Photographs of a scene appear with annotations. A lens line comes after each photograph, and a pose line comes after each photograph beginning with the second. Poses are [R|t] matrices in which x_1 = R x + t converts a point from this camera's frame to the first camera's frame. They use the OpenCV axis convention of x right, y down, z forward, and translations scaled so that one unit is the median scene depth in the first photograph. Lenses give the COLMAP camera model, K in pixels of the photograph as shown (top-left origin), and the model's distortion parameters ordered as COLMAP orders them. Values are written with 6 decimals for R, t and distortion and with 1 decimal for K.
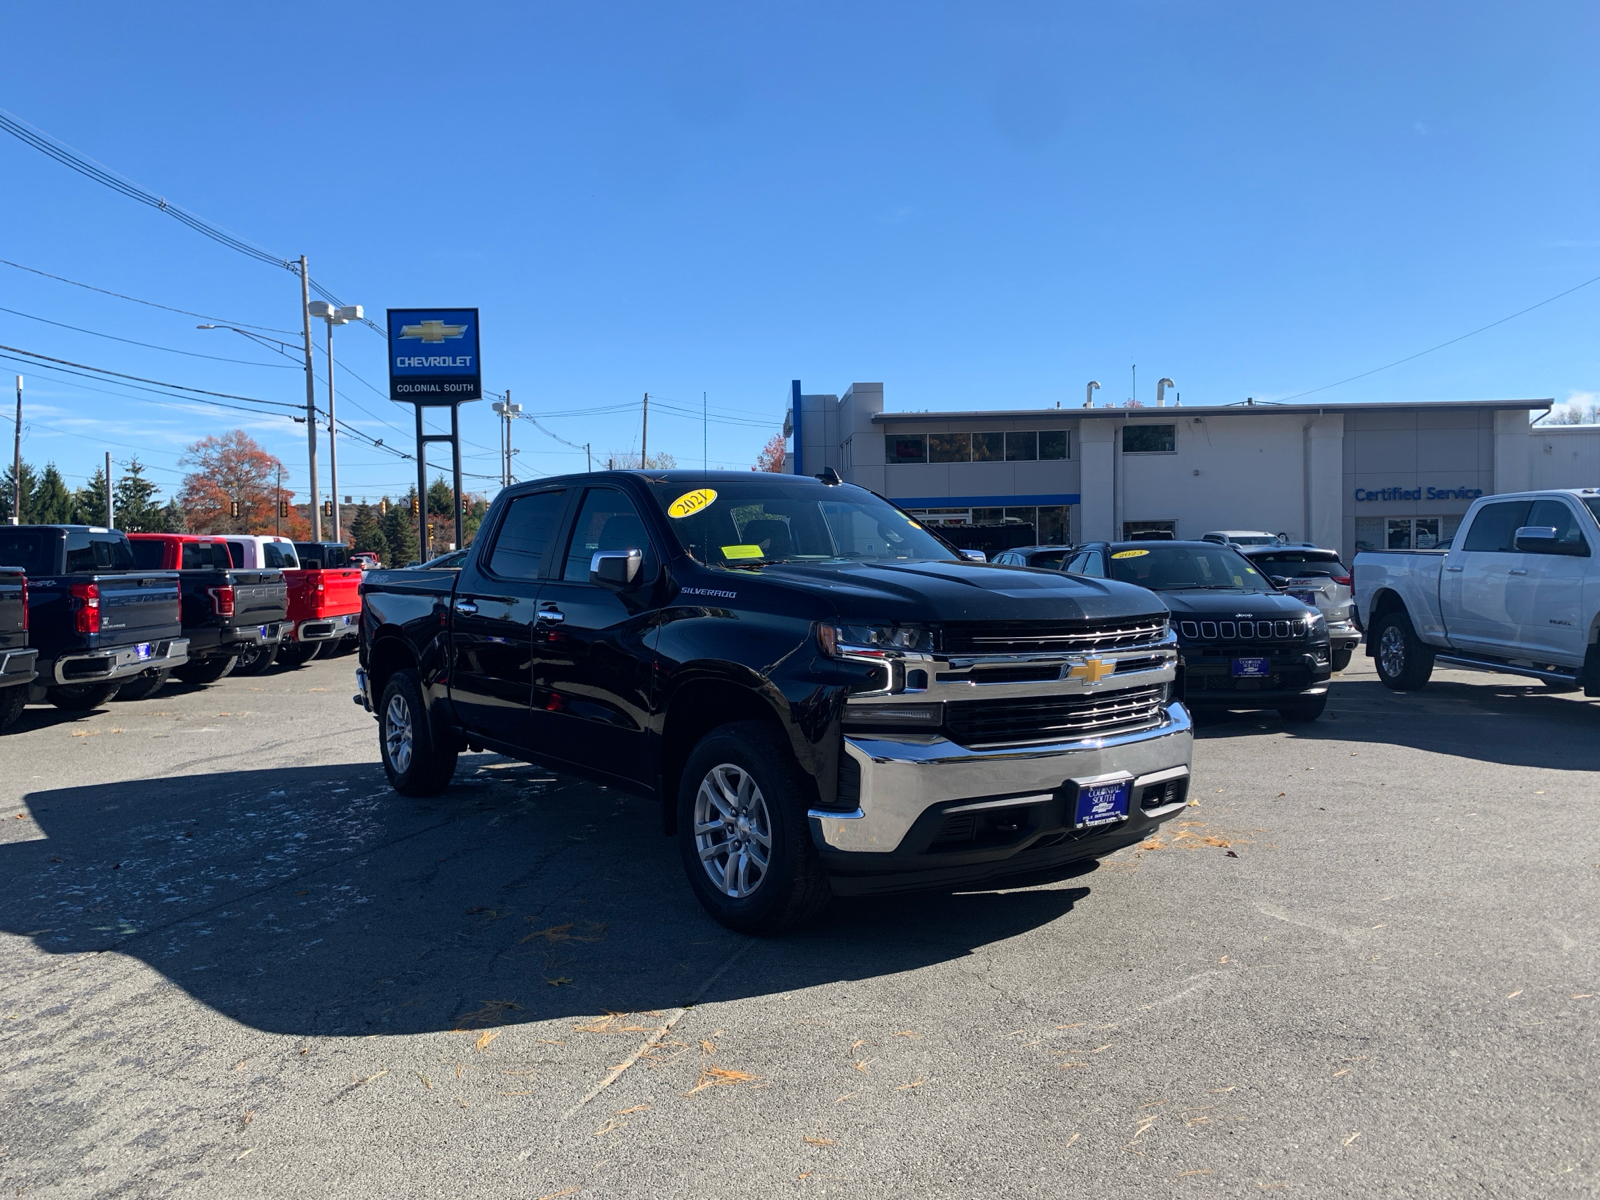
lens RADIAL K [[1212.8, 0, 800.0], [0, 1212.8, 600.0], [0, 0, 1]] dist [0.005476, -0.000369]
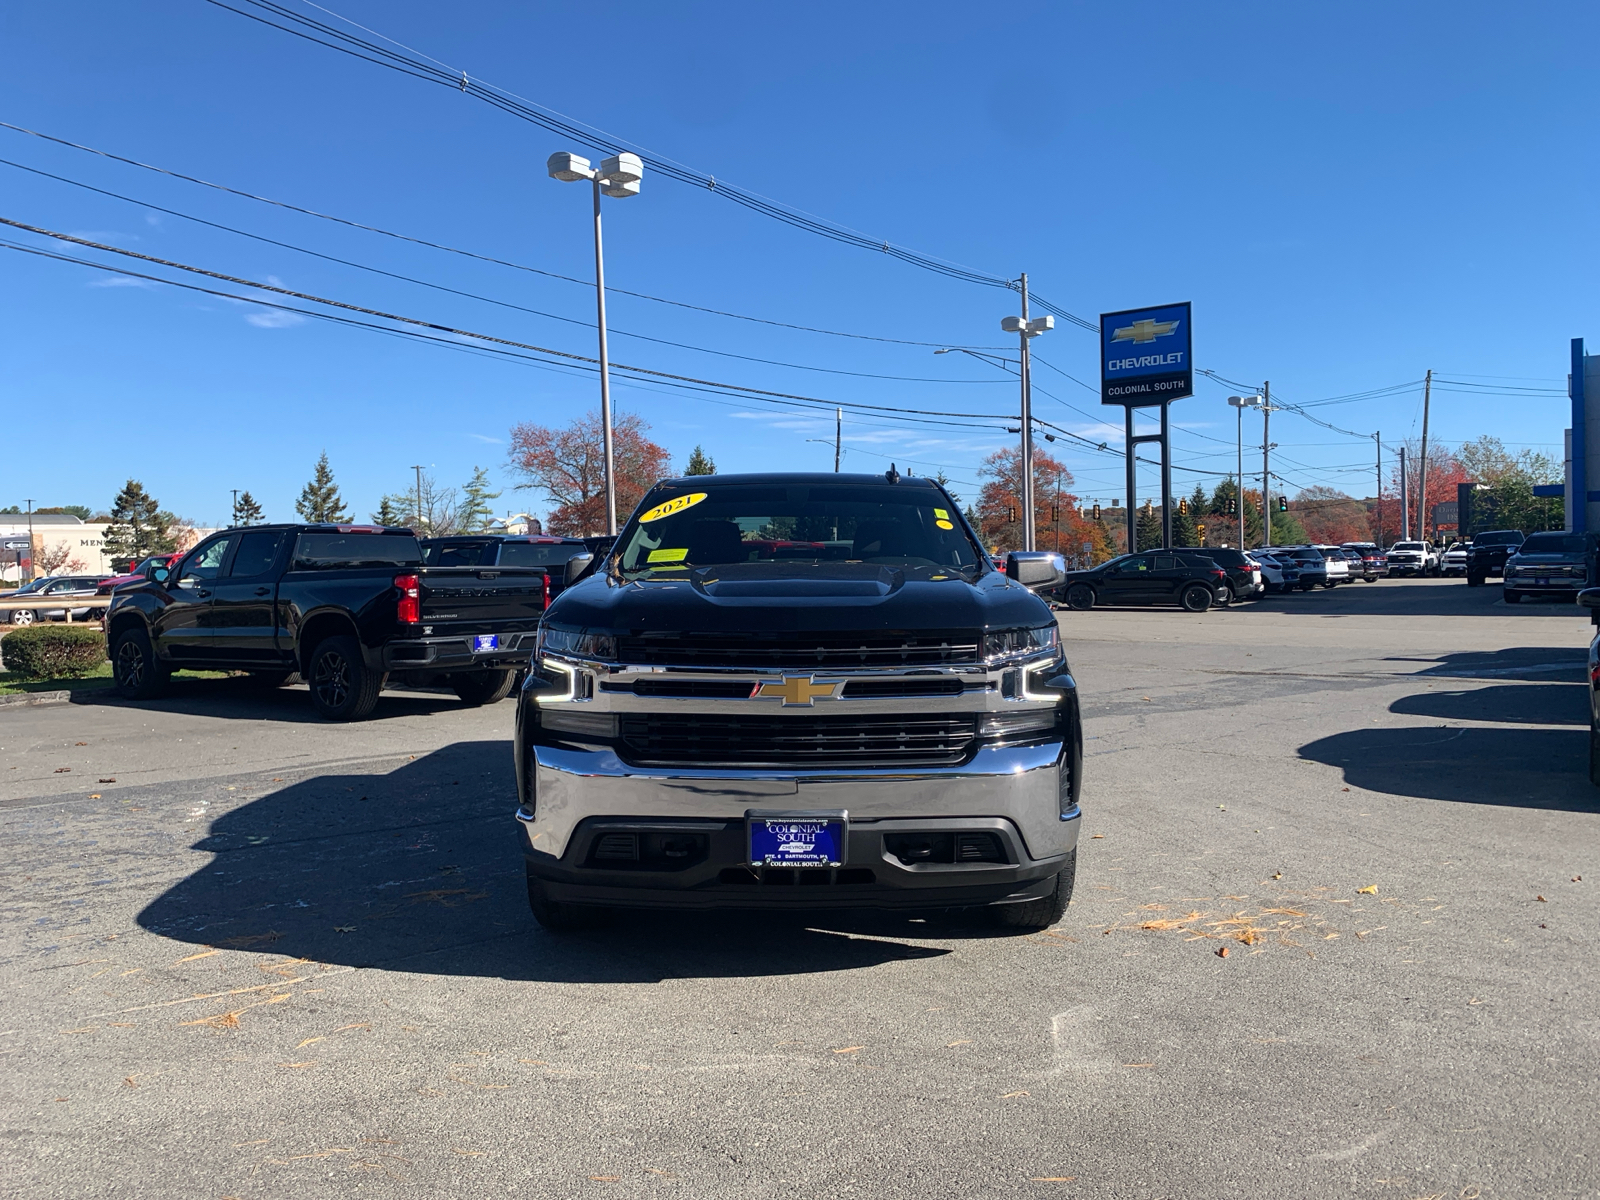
lens RADIAL K [[1213.5, 0, 814.4], [0, 1213.5, 619.1], [0, 0, 1]] dist [0.085996, -0.115837]
pose [[0.800394, 0.028196, -0.598811, 0.087875], [-0.019397, 0.999588, 0.021141, -0.001470], [0.599161, -0.005306, 0.800611, 0.034274]]
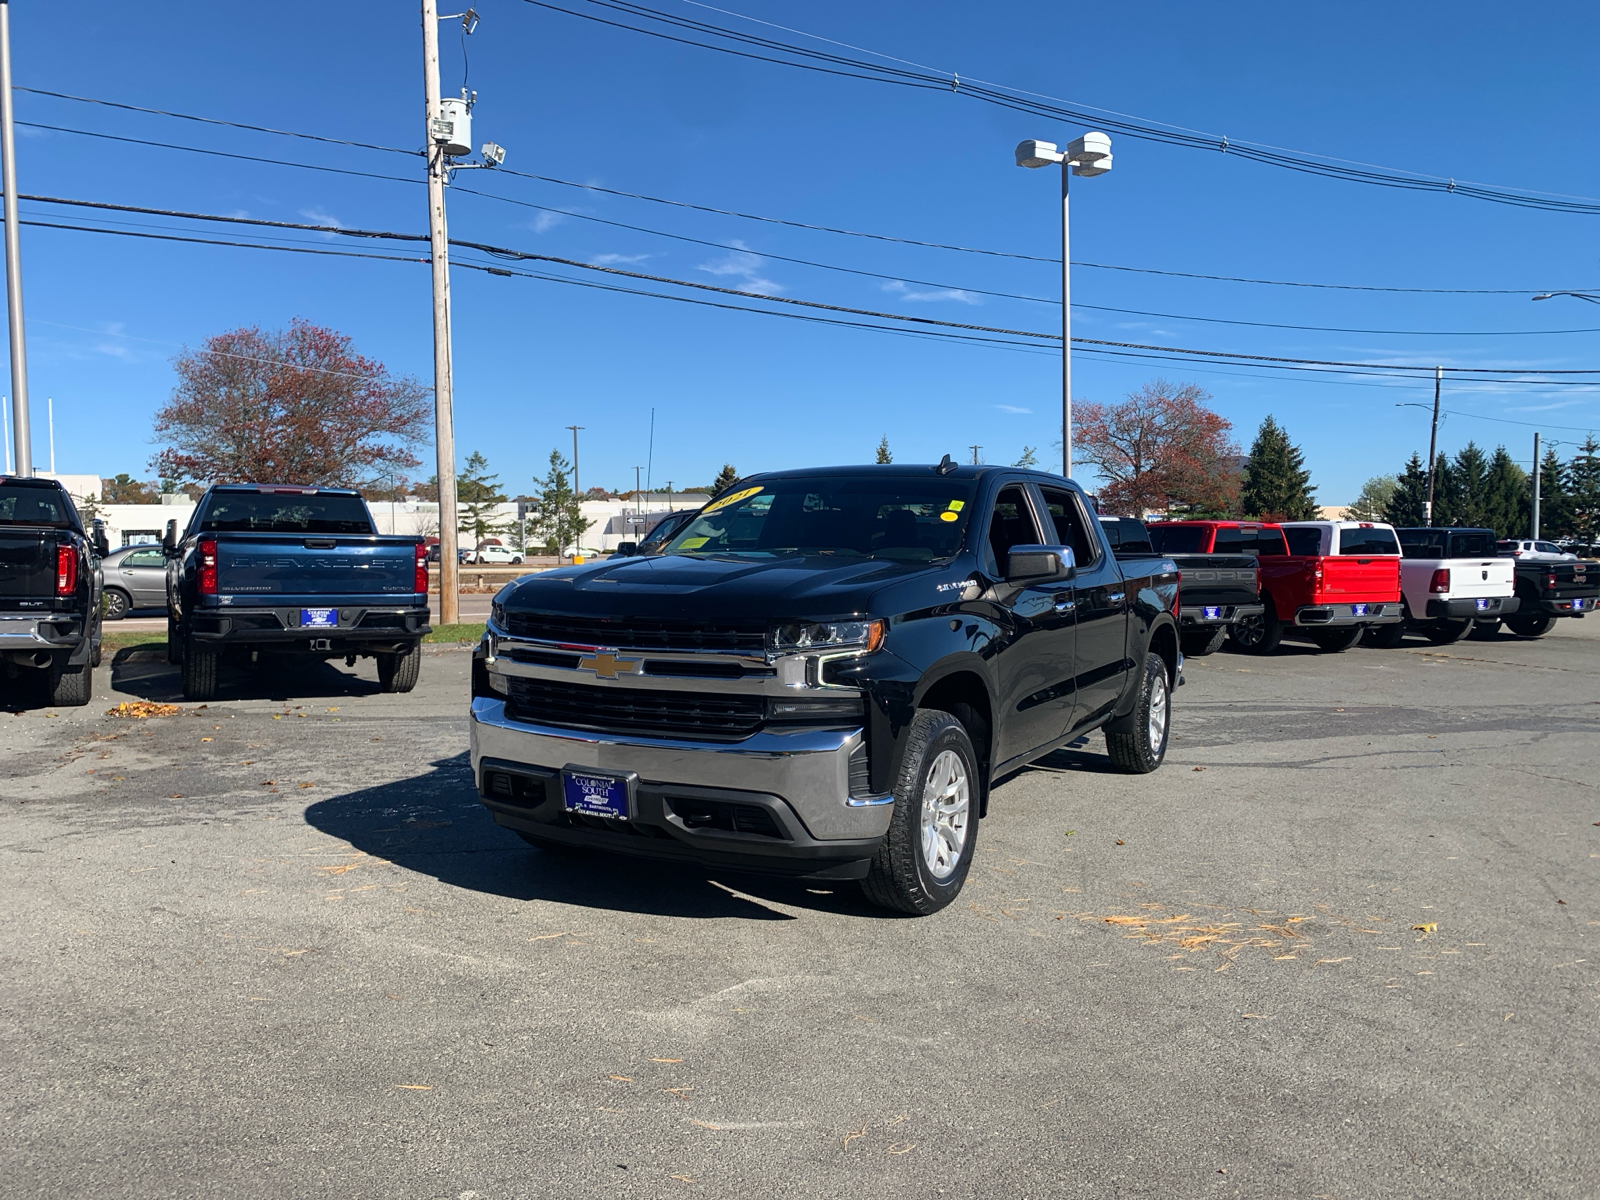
lens RADIAL K [[1228.0, 0, 807.7], [0, 1228.0, 583.5], [0, 0, 1]] dist [0.055008, -0.087302]
pose [[0.426115, 0.043447, -0.903625, 0.141247], [-0.042790, 0.998696, 0.027840, -0.005379], [0.903656, 0.026803, 0.427419, 0.080188]]
